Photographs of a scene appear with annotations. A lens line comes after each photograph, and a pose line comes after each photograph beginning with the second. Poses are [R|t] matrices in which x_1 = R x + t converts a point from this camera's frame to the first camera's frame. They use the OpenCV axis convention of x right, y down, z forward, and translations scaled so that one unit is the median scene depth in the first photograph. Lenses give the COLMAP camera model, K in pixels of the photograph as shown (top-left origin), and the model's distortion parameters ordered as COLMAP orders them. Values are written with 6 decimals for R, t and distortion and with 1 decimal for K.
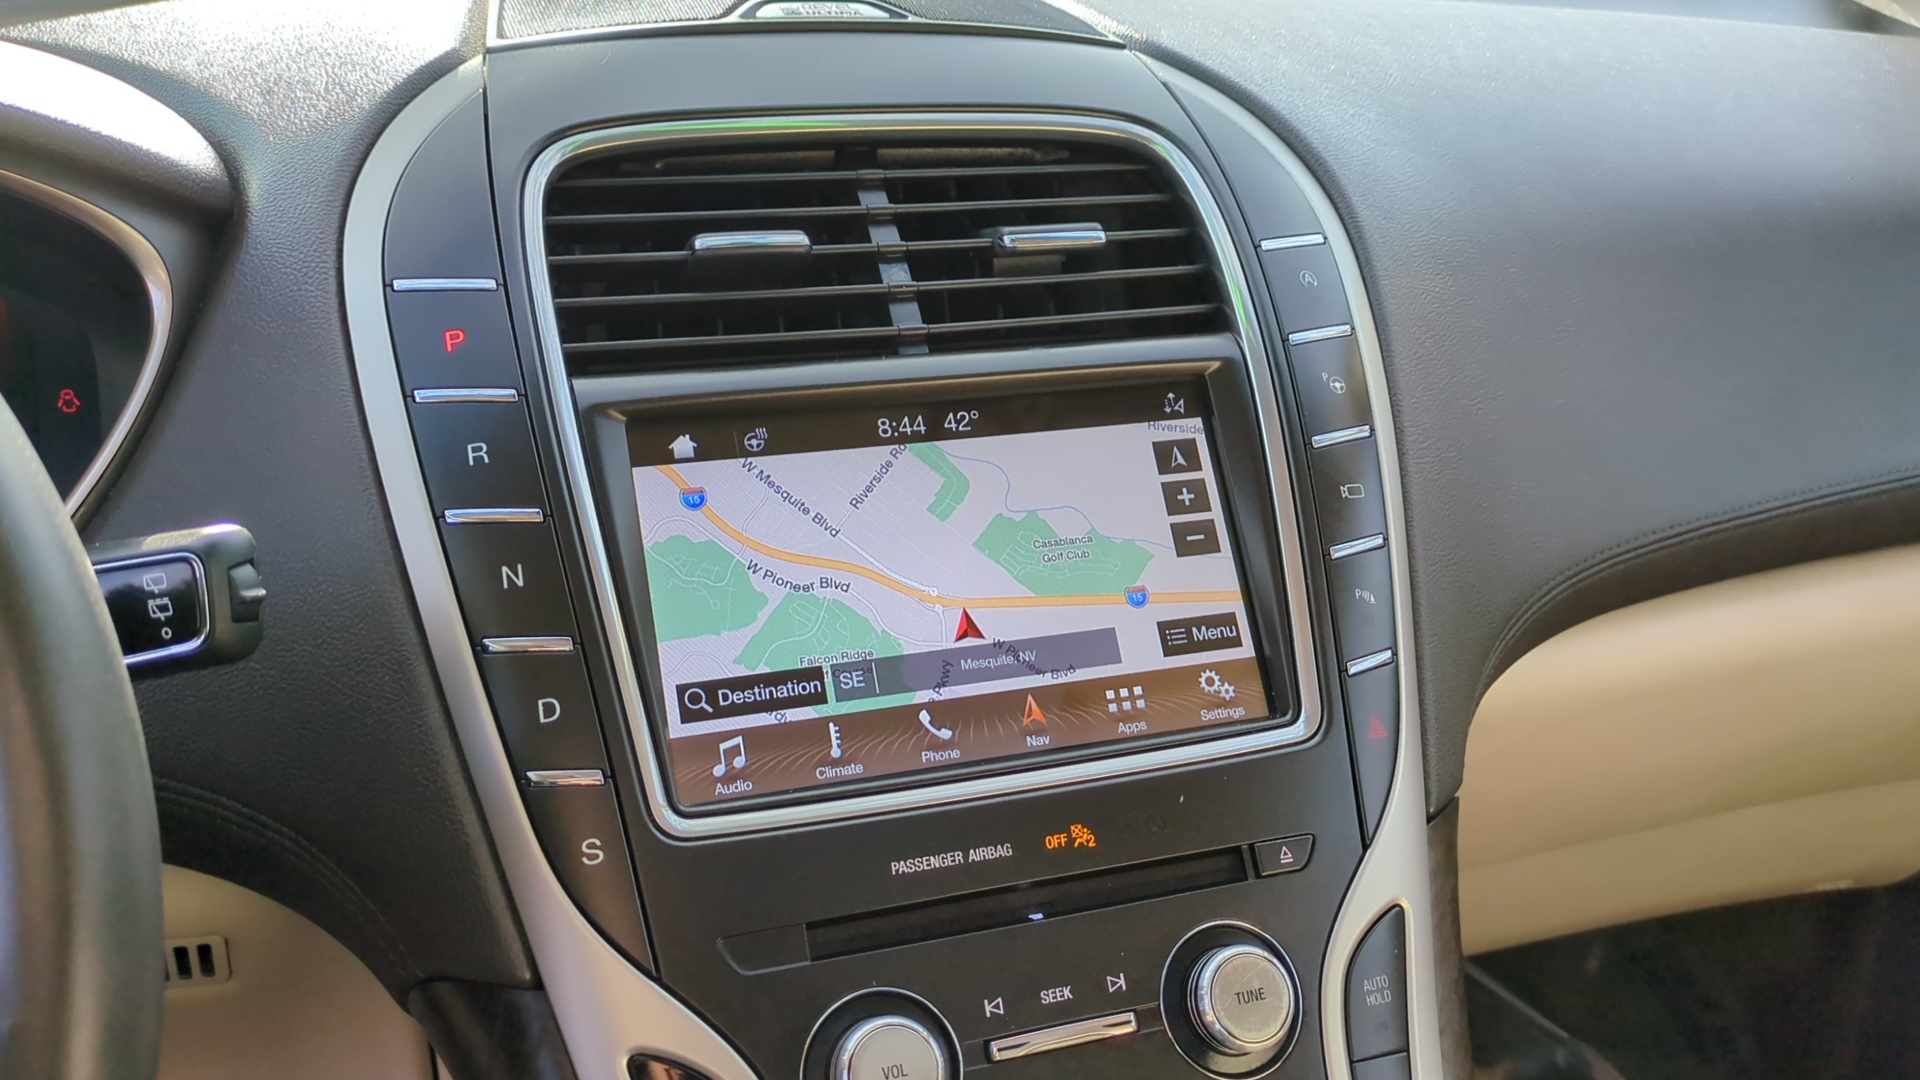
lens RADIAL K [[1637.6, 0, 963.9], [0, 1637.6, 544.4], [0, 0, 1]] dist [0.059786, -0.071332]
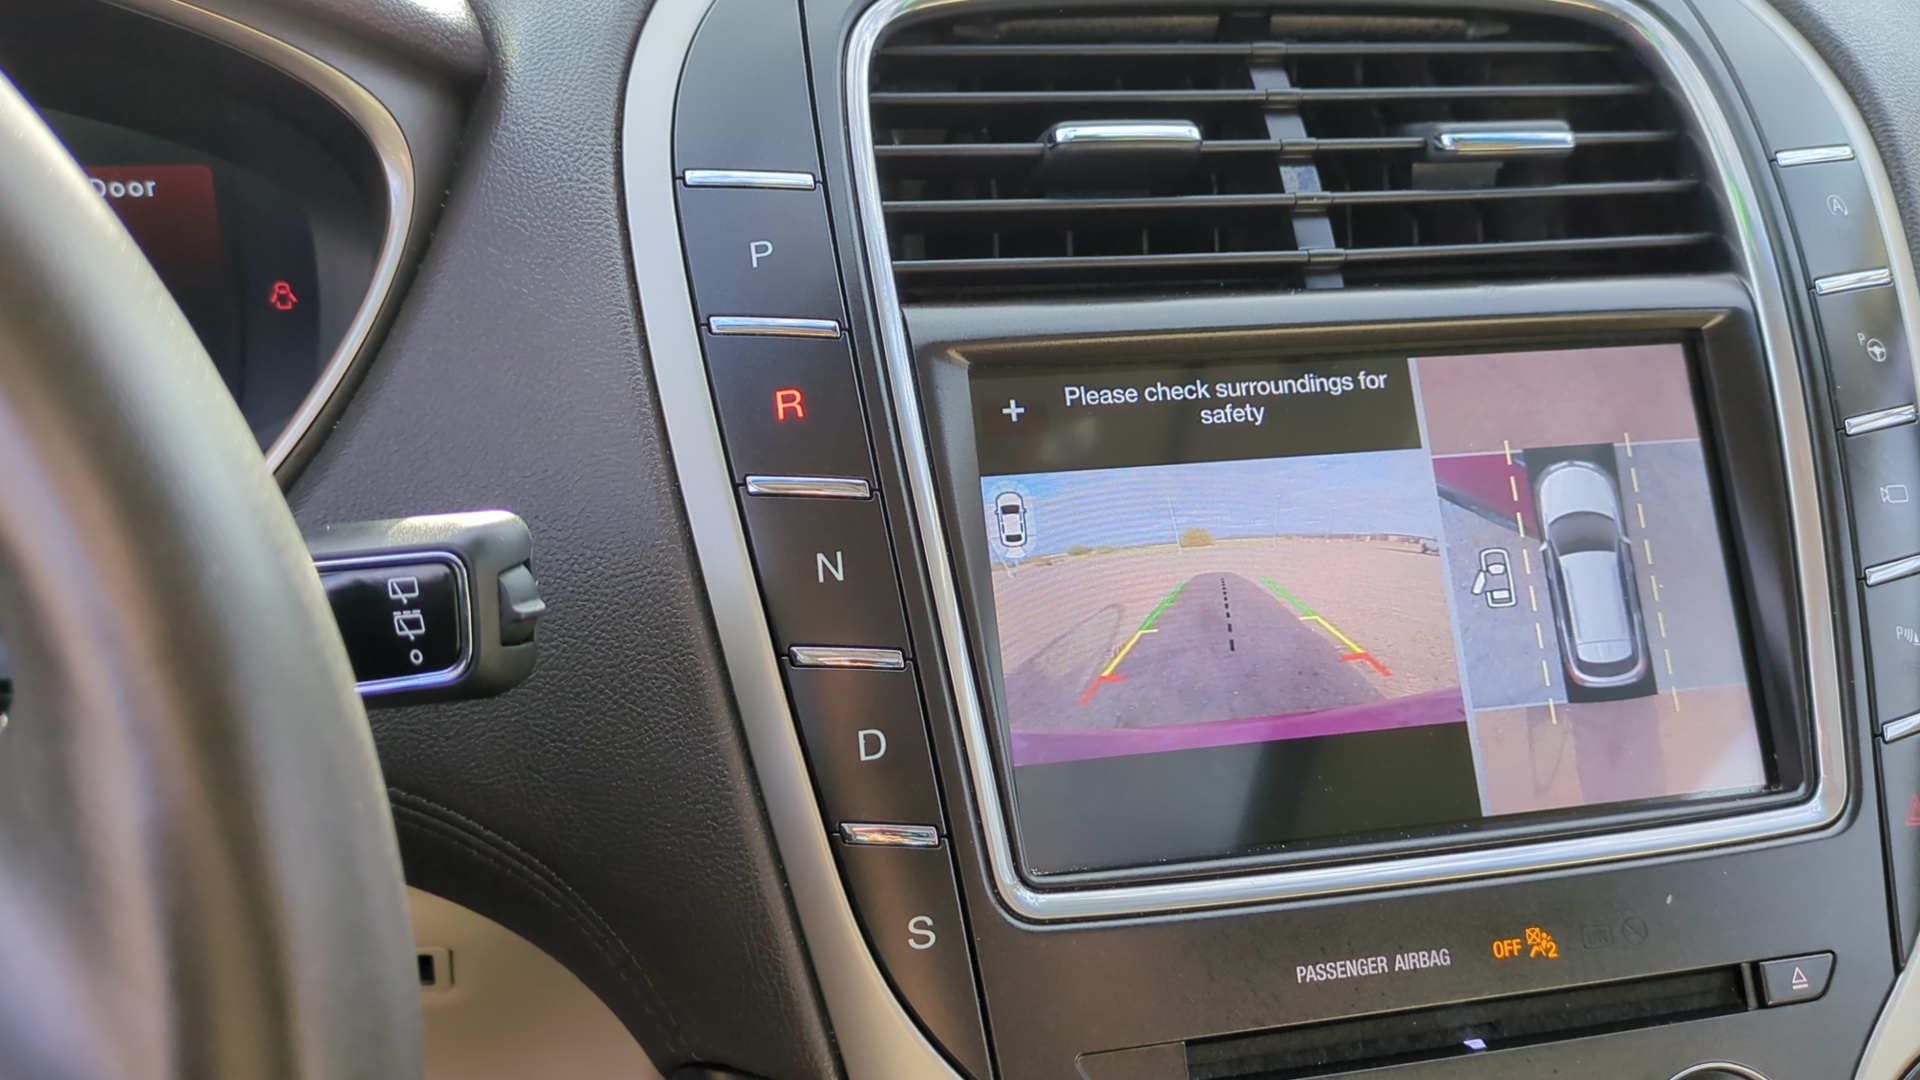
lens RADIAL K [[1637.6, 0, 970.3], [0, 1637.6, 541.3], [0, 0, 1]] dist [0.059786, -0.071332]
pose [[0.994428, 0.058535, -0.087669, -0.131460], [-0.051844, 0.995702, 0.076742, -0.051754], [0.091784, -0.071769, 0.993189, 0.221922]]
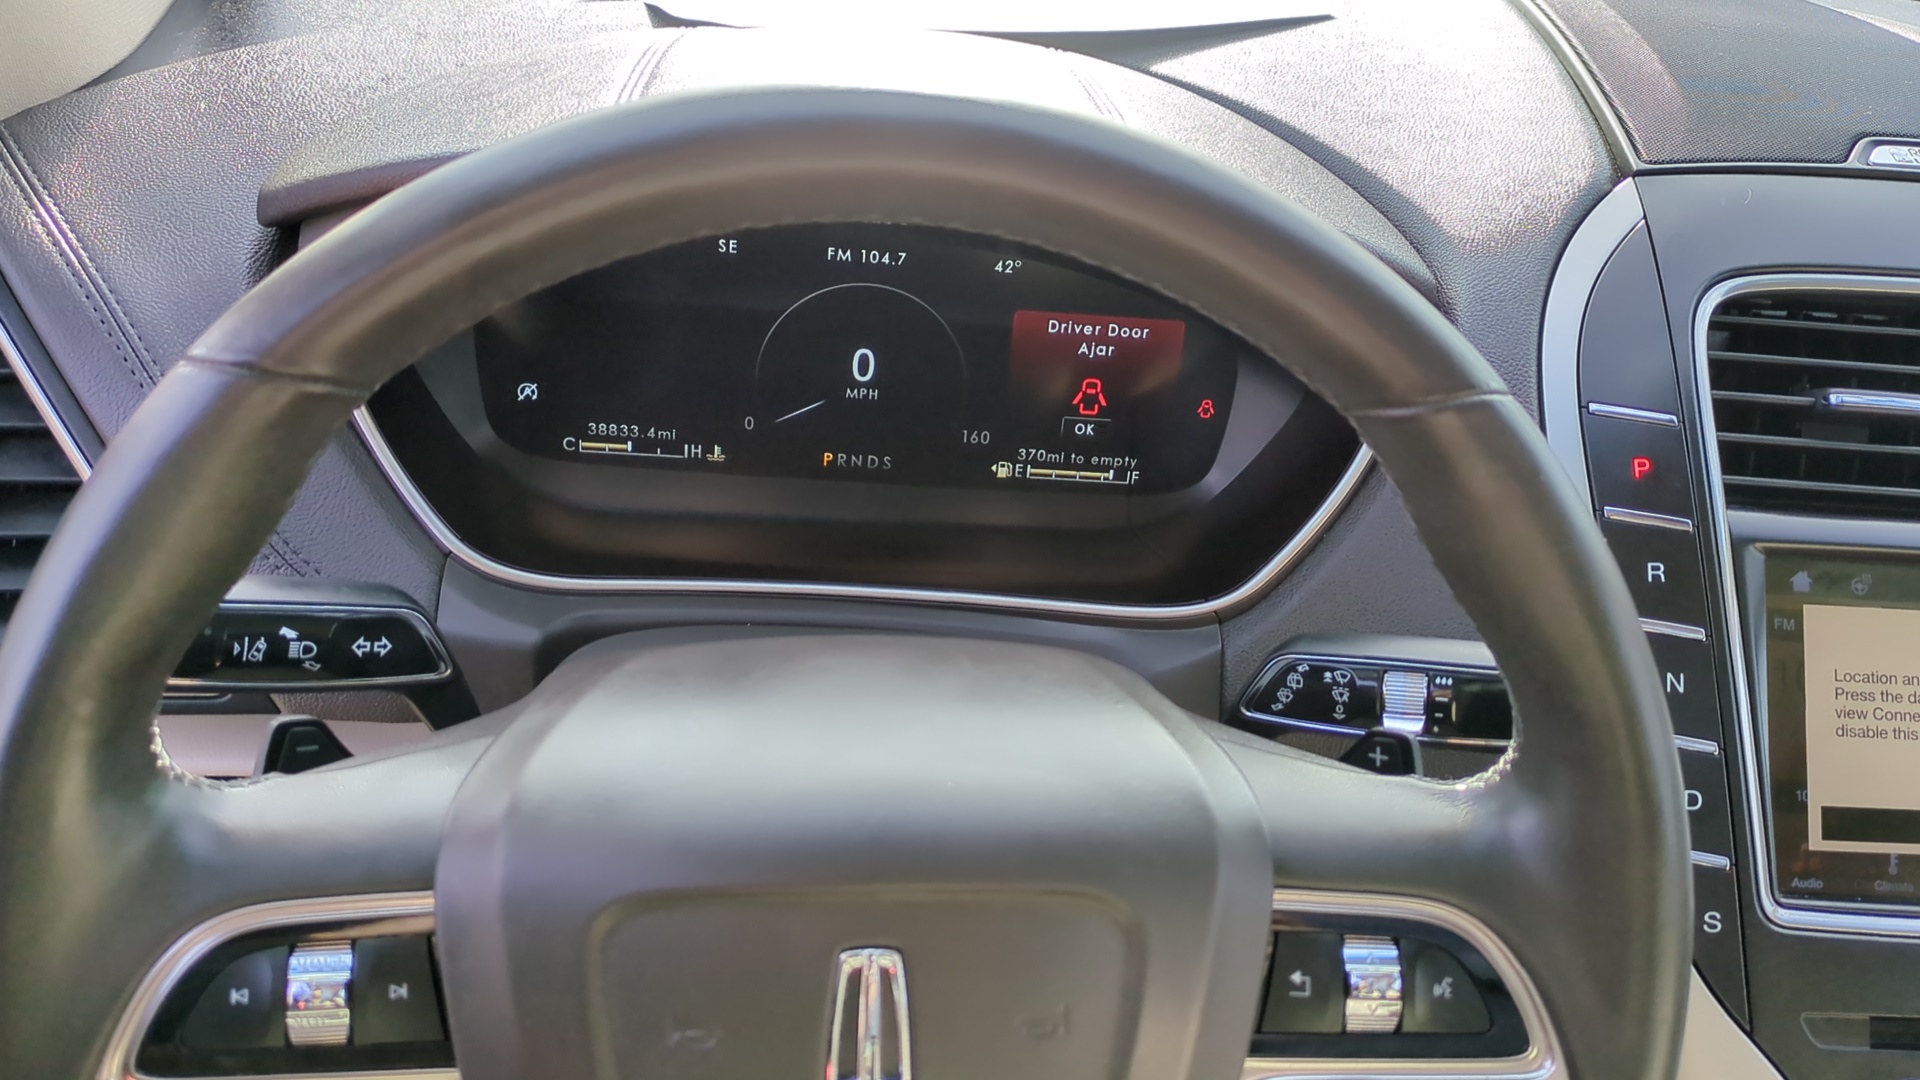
lens RADIAL K [[1637.6, 0, 967.3], [0, 1637.6, 546.9], [0, 0, 1]] dist [0.059786, -0.071332]
pose [[0.959651, 0.198989, -0.198679, -0.514521], [-0.170816, 0.973782, 0.150234, -0.159872], [0.223365, -0.110235, 0.968481, -0.264371]]
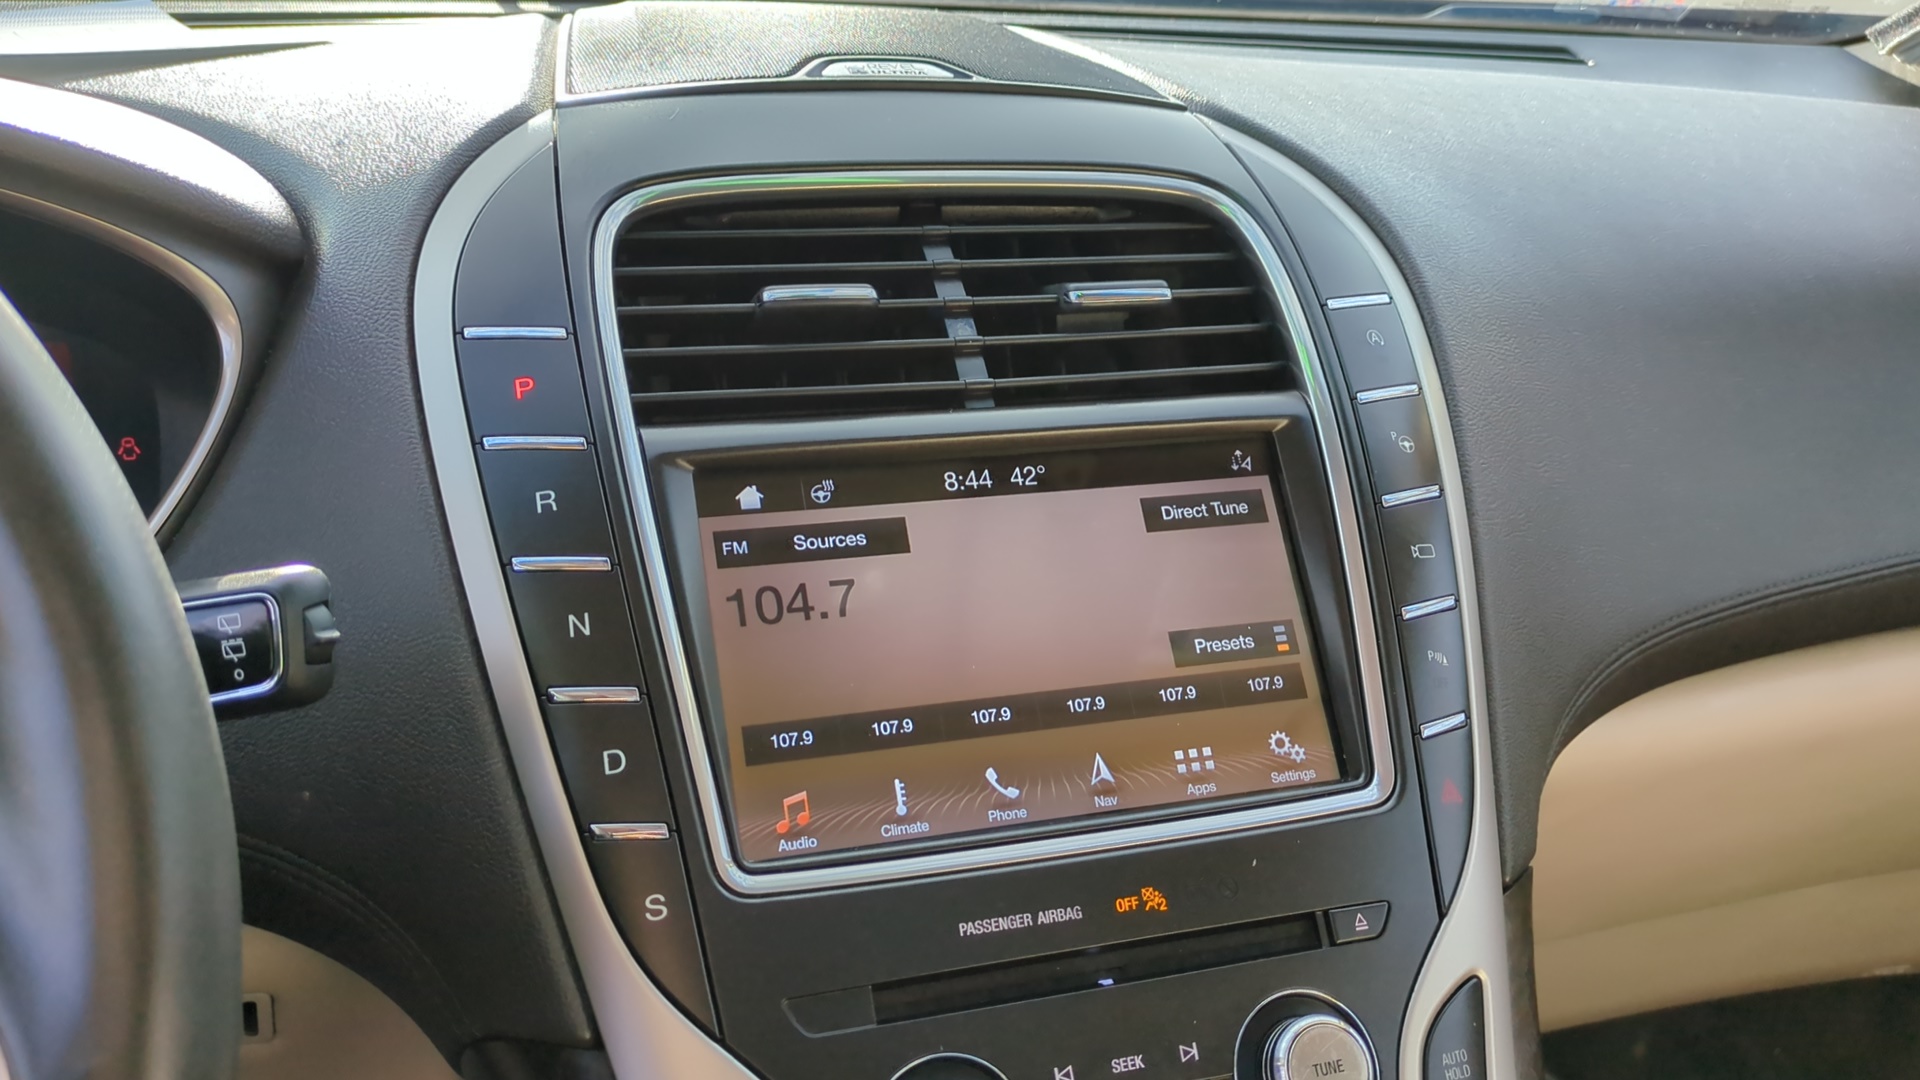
lens RADIAL K [[1637.6, 0, 964.0], [0, 1637.6, 544.4], [0, 0, 1]] dist [0.059786, -0.071332]
pose [[0.999900, 0.010011, -0.010007, -0.031835], [-0.010463, 0.998880, -0.046153, 0.013112], [0.009534, 0.046253, 0.998884, 0.014231]]
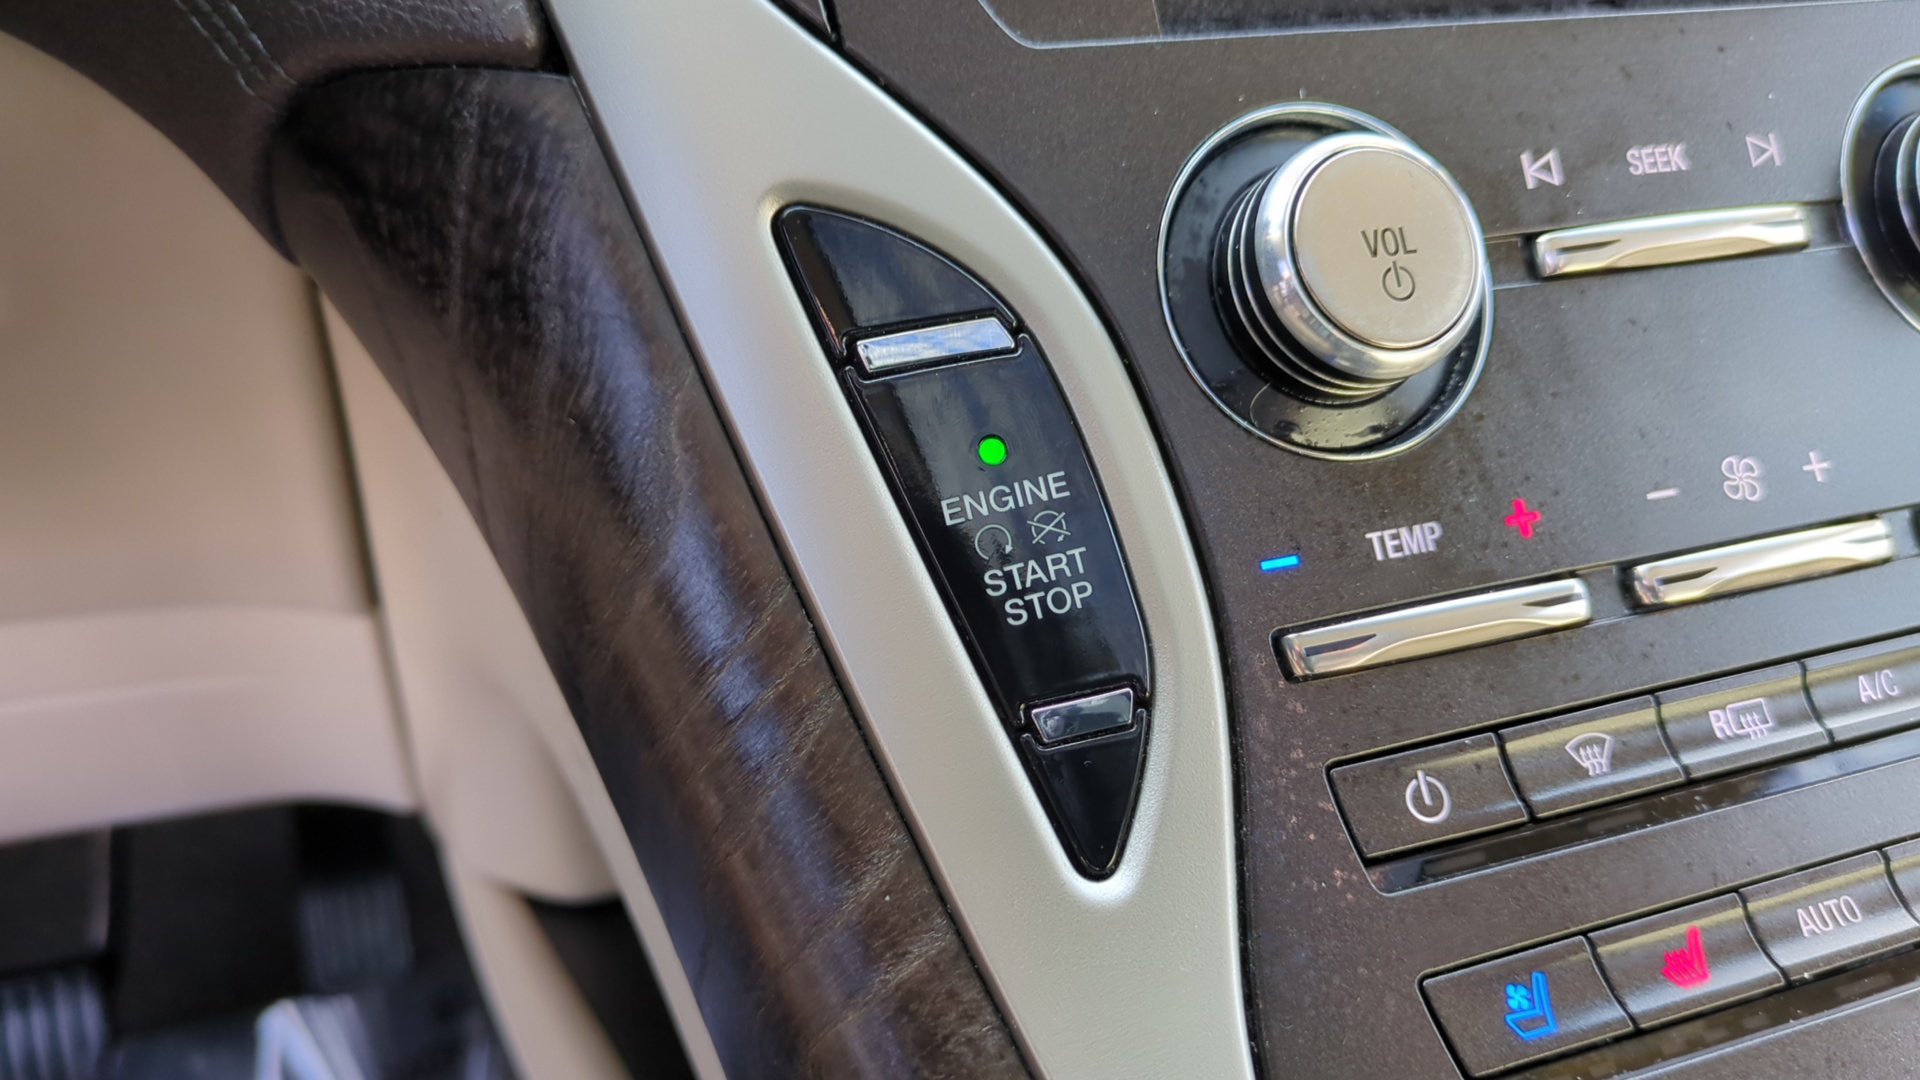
lens RADIAL K [[1637.6, 0, 976.0], [0, 1637.6, 531.5], [0, 0, 1]] dist [0.059786, -0.071332]
pose [[0.999377, -0.004857, 0.034951, -0.147213], [-0.000329, 0.989156, 0.146869, 0.293100], [-0.035286, -0.146789, 0.988538, 0.494949]]
